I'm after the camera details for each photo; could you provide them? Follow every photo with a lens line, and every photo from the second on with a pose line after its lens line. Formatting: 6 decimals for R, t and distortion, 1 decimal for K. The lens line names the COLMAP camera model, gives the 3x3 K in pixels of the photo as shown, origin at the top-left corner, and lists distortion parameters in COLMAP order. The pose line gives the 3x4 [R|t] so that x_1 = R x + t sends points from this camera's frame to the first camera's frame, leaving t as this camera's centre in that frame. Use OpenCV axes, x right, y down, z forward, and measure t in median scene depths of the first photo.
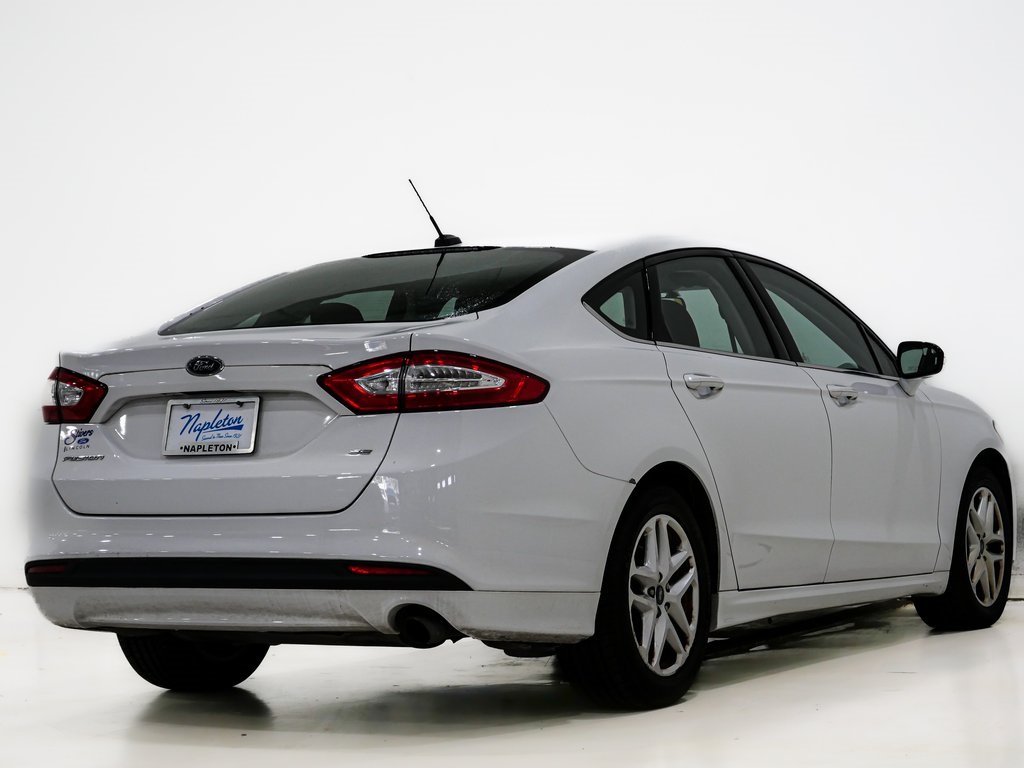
lens RADIAL K [[2357.2, 0, 510.3], [0, 2357.2, 379.9], [0, 0, 1]] dist [0.061065, 0.000000]
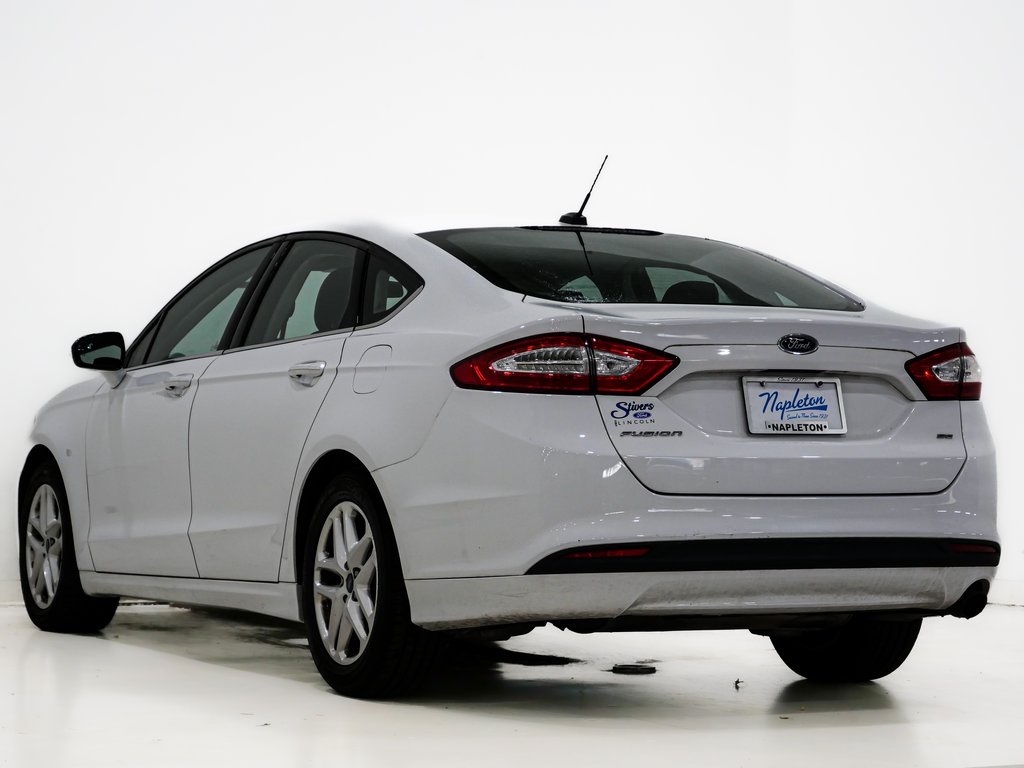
lens RADIAL K [[2669.4, 0, 511.4], [0, 2669.4, 382.5], [0, 0, 1]] dist [0.228492, 0.000000]
pose [[0.561213, 0.042646, 0.826572, -1.123698], [-0.042393, 0.998842, -0.022751, 0.040749], [-0.826585, -0.022273, 0.562371, 0.470456]]
